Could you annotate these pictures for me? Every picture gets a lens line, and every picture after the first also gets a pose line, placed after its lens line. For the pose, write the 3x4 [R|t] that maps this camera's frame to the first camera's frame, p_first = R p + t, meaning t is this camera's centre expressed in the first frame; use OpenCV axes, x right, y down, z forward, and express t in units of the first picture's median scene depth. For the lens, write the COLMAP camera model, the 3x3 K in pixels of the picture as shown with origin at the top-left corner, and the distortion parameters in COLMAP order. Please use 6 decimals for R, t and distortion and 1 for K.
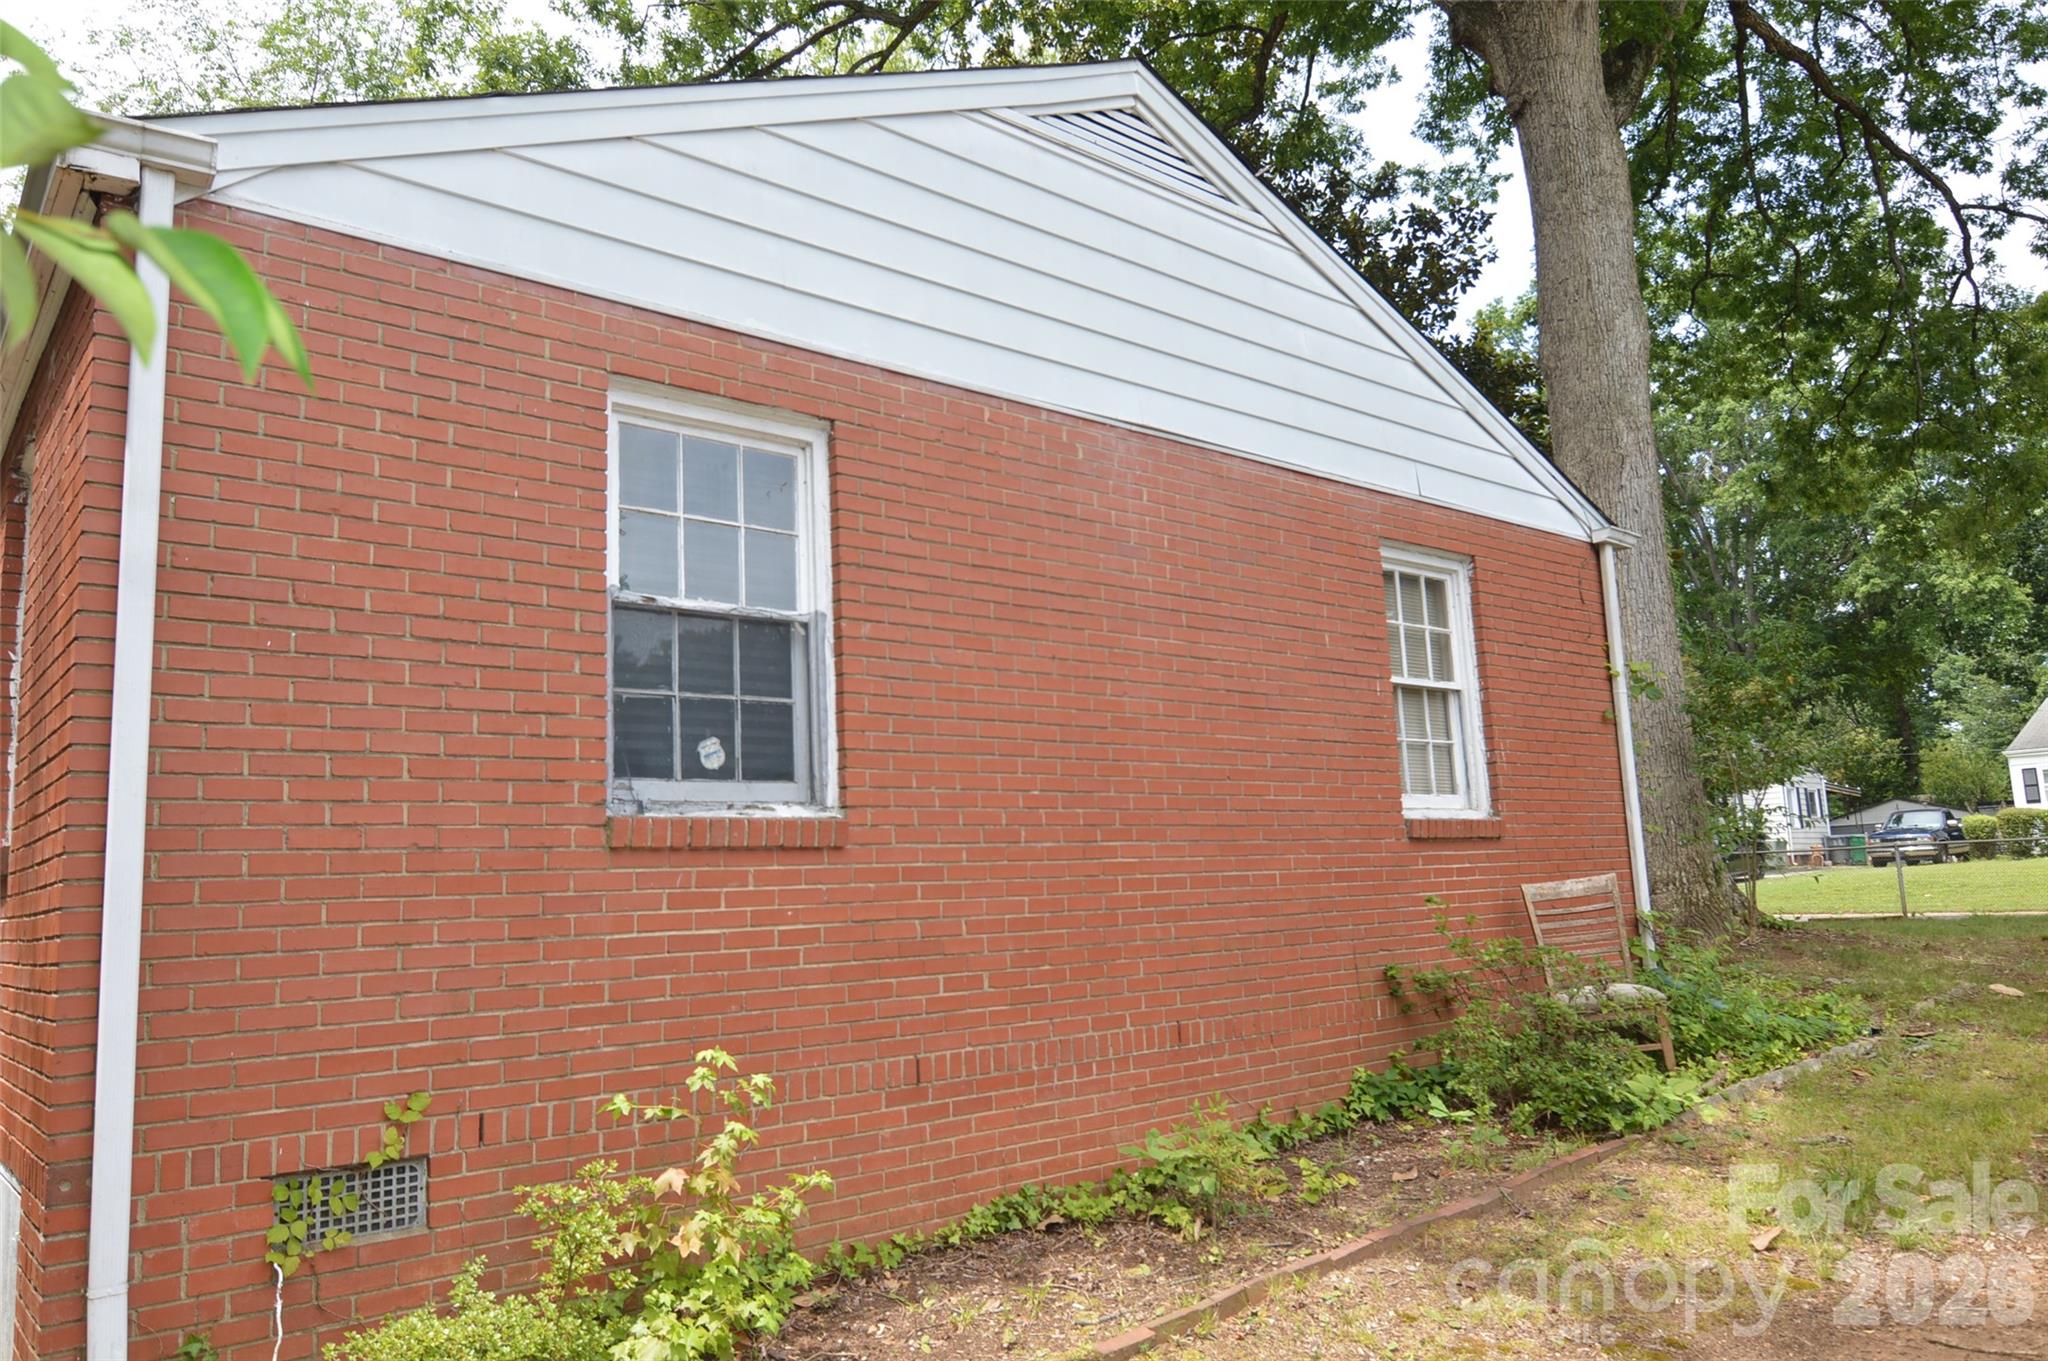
lens RADIAL K [[1421.9, 0, 1012.0], [0, 1421.9, 685.1], [0, 0, 1]] dist [0.008896, -0.024165]
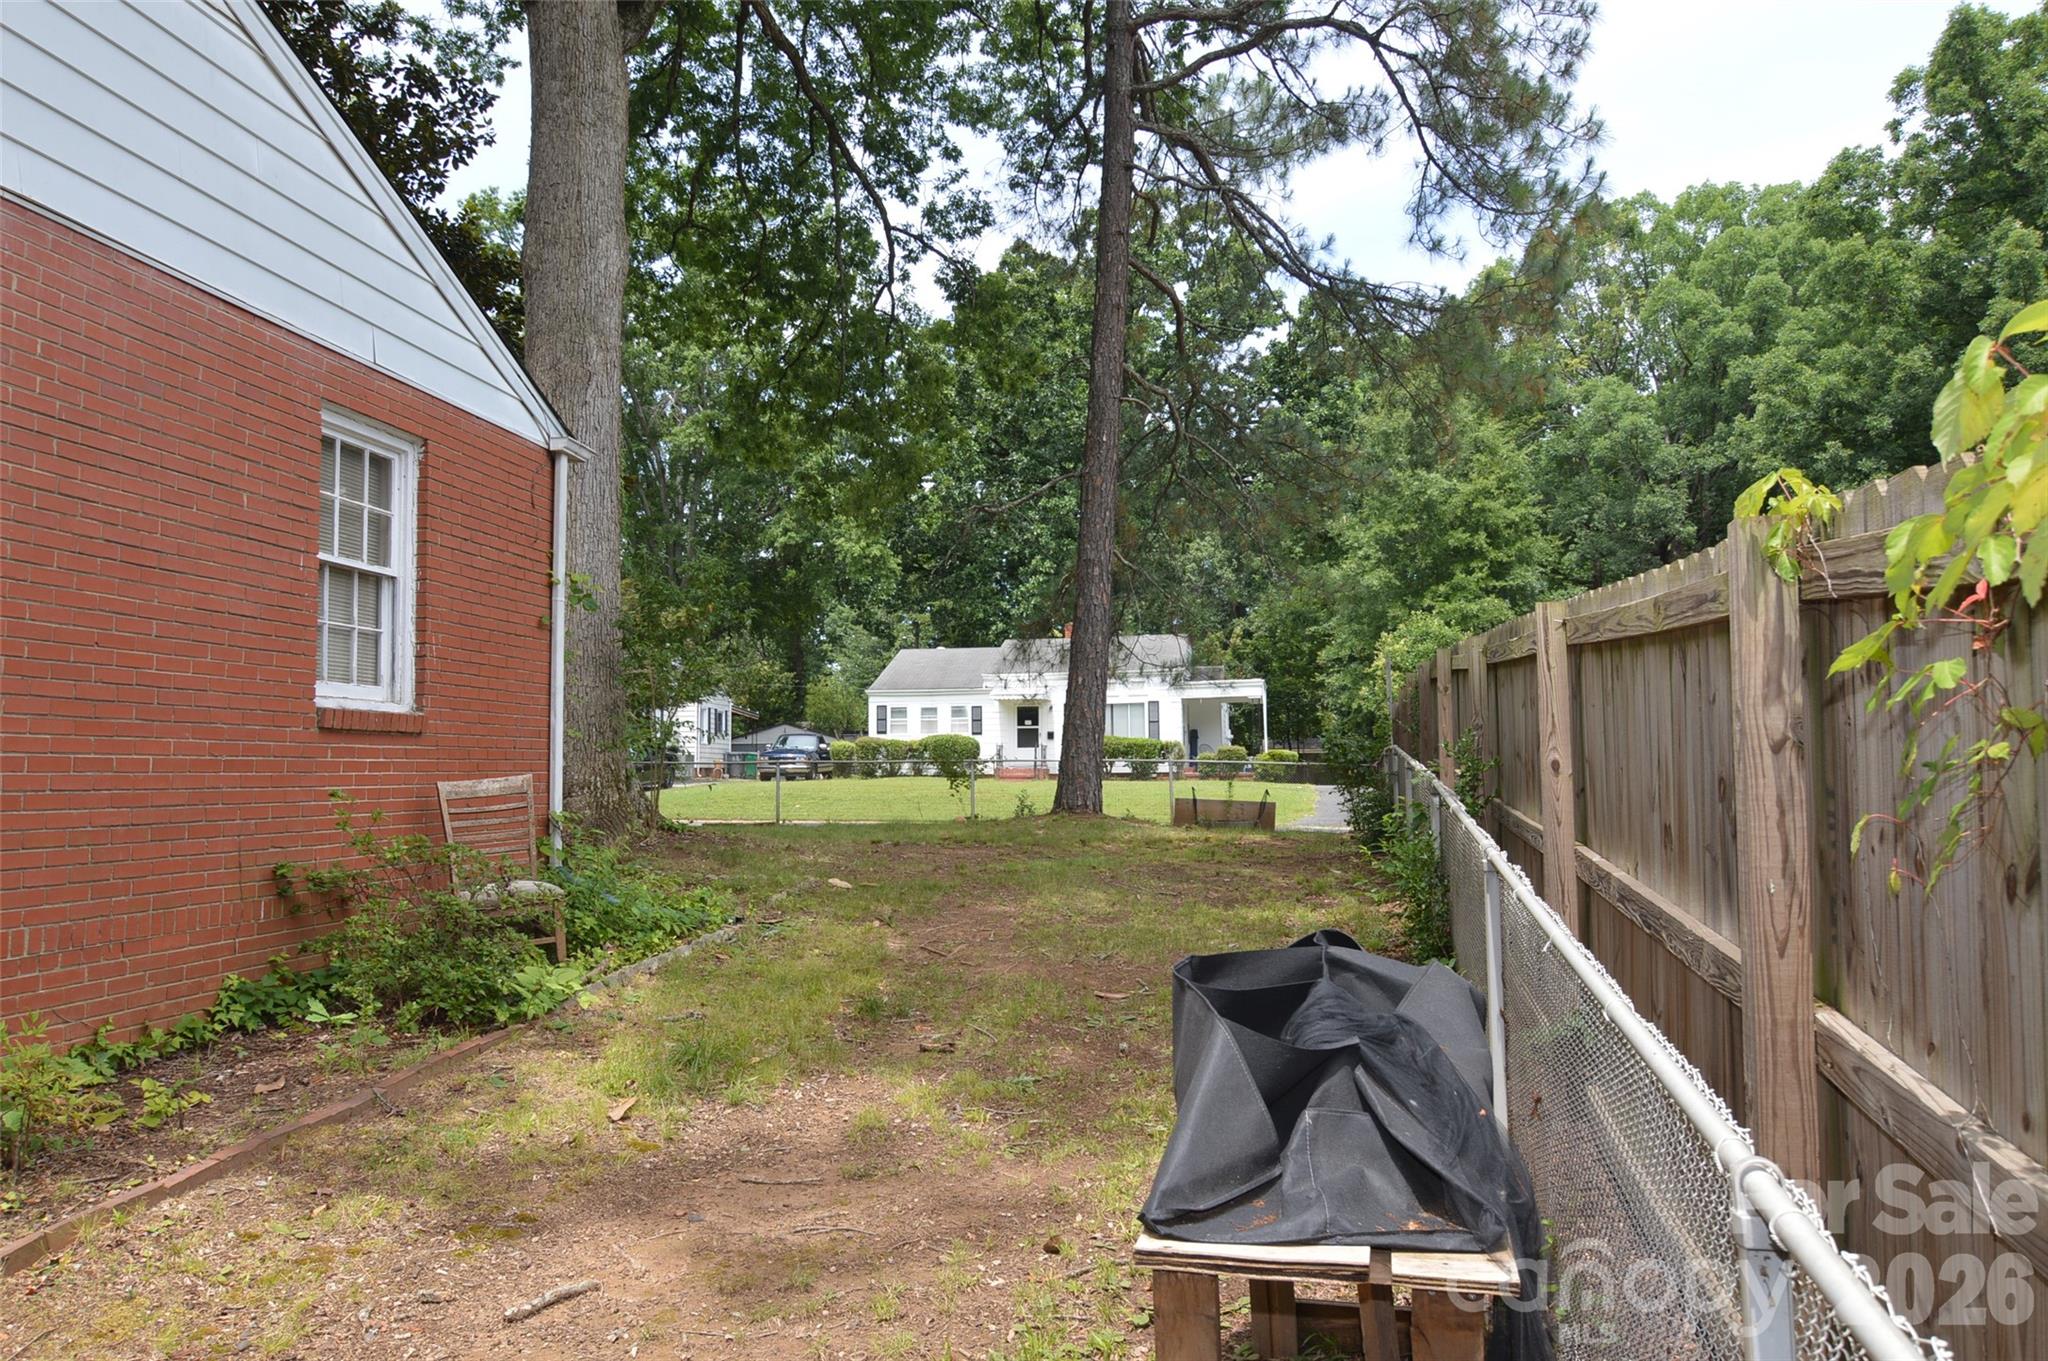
lens RADIAL K [[1421.9, 0, 1016.0], [0, 1421.9, 685.4], [0, 0, 1]] dist [0.008896, -0.024165]
pose [[0.752726, 0.078833, 0.653597, 0.004501], [-0.122733, 0.992203, 0.021674, 0.001501], [-0.646792, -0.096533, 0.756533, 0.002480]]
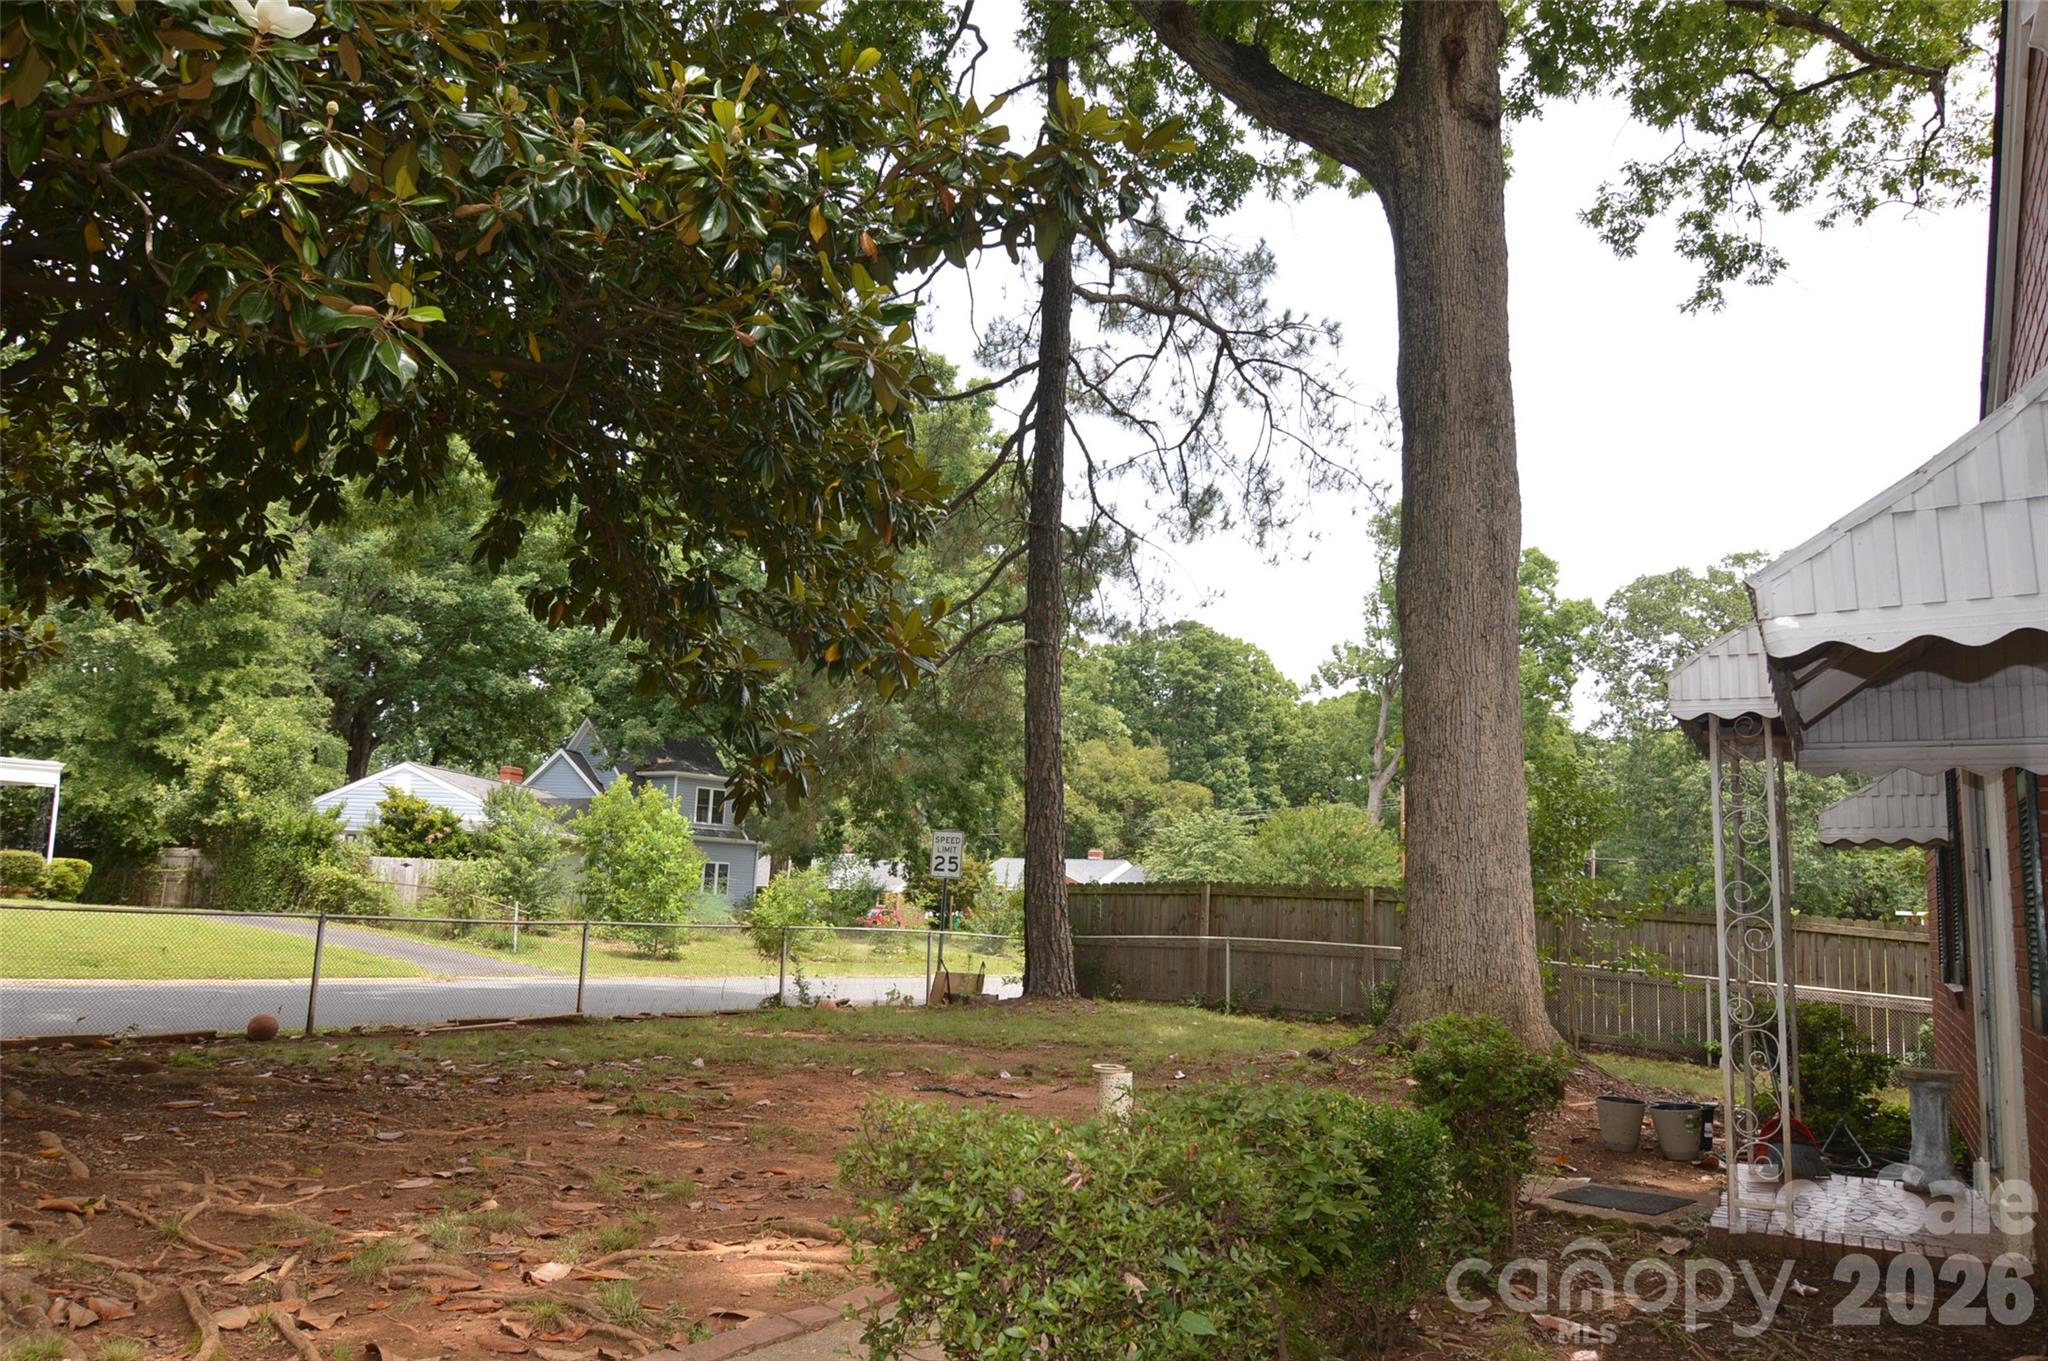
lens RADIAL K [[1421.9, 0, 1028.2], [0, 1421.9, 683.7], [0, 0, 1]] dist [0.008896, -0.024165]
pose [[-0.361487, 0.175010, 0.915805, -0.195335], [-0.163509, 0.955105, -0.247060, 0.132312], [-0.917928, -0.239052, -0.316642, 0.965576]]
